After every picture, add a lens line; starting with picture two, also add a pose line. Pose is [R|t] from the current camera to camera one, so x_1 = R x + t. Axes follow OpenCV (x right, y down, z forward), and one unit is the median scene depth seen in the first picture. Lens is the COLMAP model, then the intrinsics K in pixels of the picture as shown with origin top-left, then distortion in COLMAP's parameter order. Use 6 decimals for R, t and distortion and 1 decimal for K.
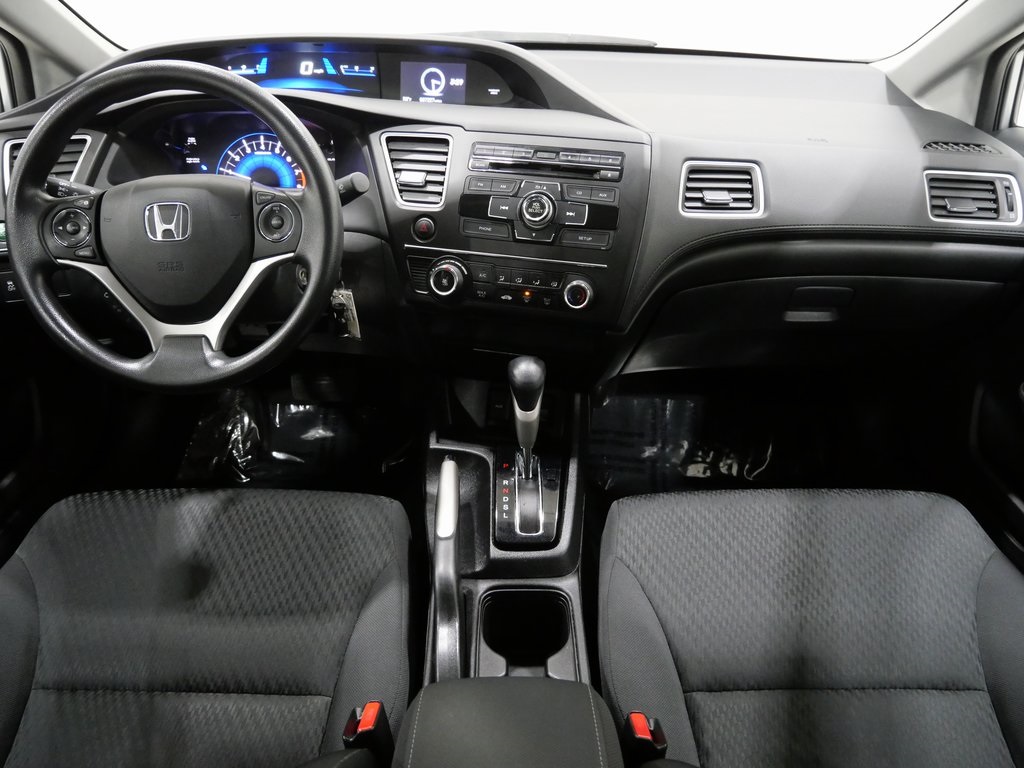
lens RADIAL K [[744.1, 0, 512.5], [0, 744.1, 381.4], [0, 0, 1]] dist [-0.013064, -0.009206]
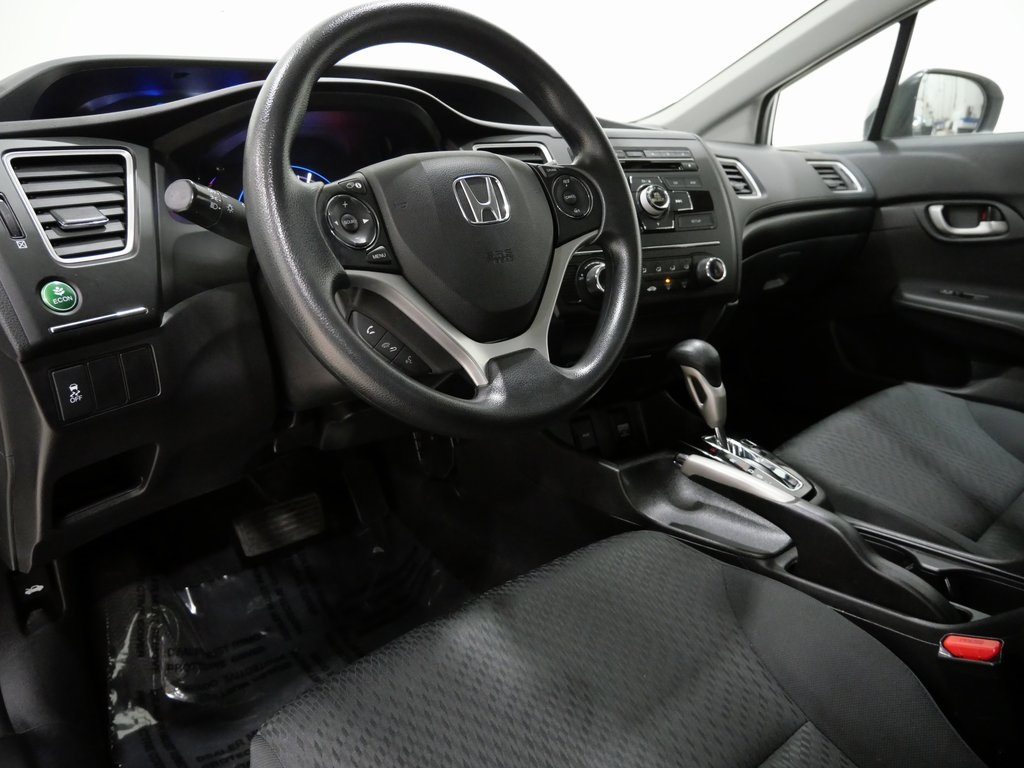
lens RADIAL K [[744.1, 0, 508.8], [0, 744.1, 383.6], [0, 0, 1]] dist [-0.013064, -0.009206]
pose [[0.747208, -0.213978, 0.629201, -0.783465], [0.344066, 0.934547, -0.090777, 0.027835], [-0.568593, 0.284316, 0.771924, 0.380597]]
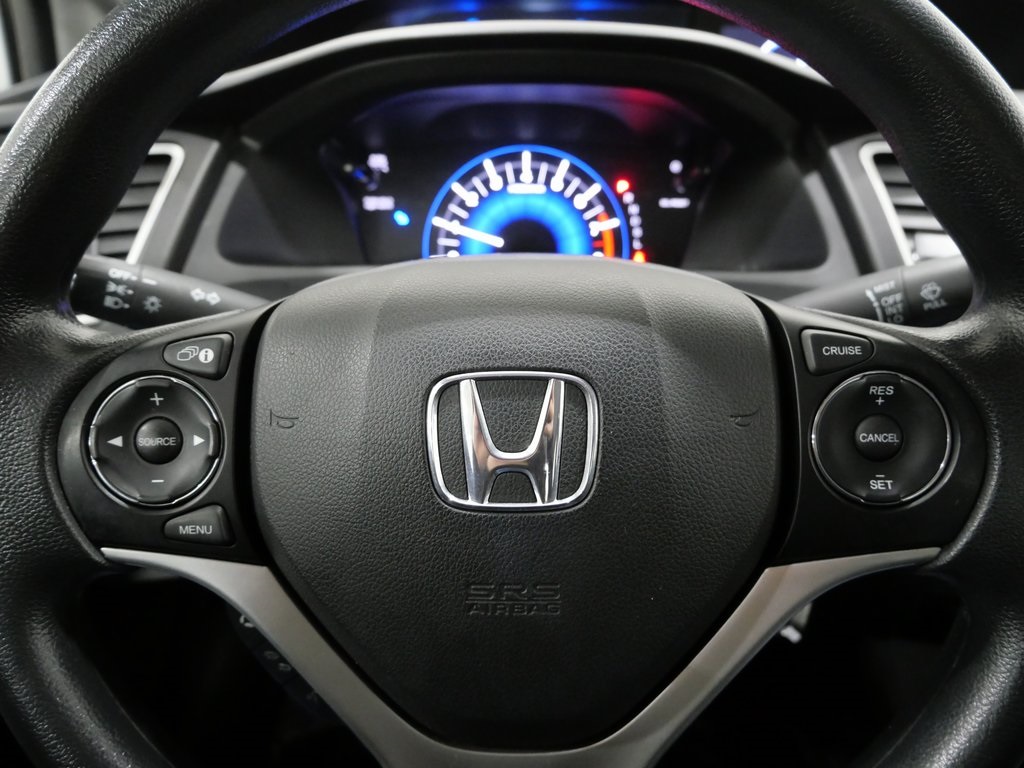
lens RADIAL K [[744.1, 0, 505.8], [0, 744.1, 382.2], [0, 0, 1]] dist [-0.013064, -0.009206]
pose [[0.999523, 0.009190, -0.029495, -0.377017], [-0.010422, 0.999067, -0.041907, -0.184579], [0.029082, 0.042194, 0.998686, 0.596217]]
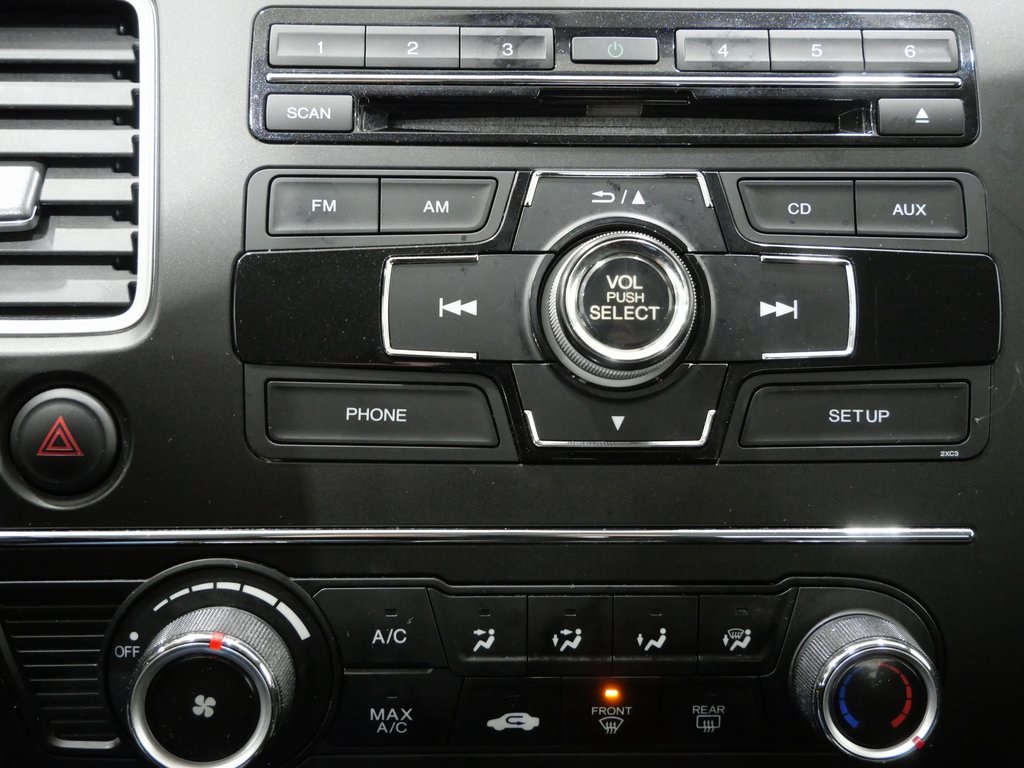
lens RADIAL K [[1204.0, 0, 509.9], [0, 1204.0, 390.8], [0, 0, 1]] dist [0.043227, 0.000000]
pose [[0.964217, -0.119506, 0.236652, -0.077795], [0.133210, 0.990166, -0.042731, -0.188870], [-0.229218, 0.072726, 0.970654, 0.653044]]
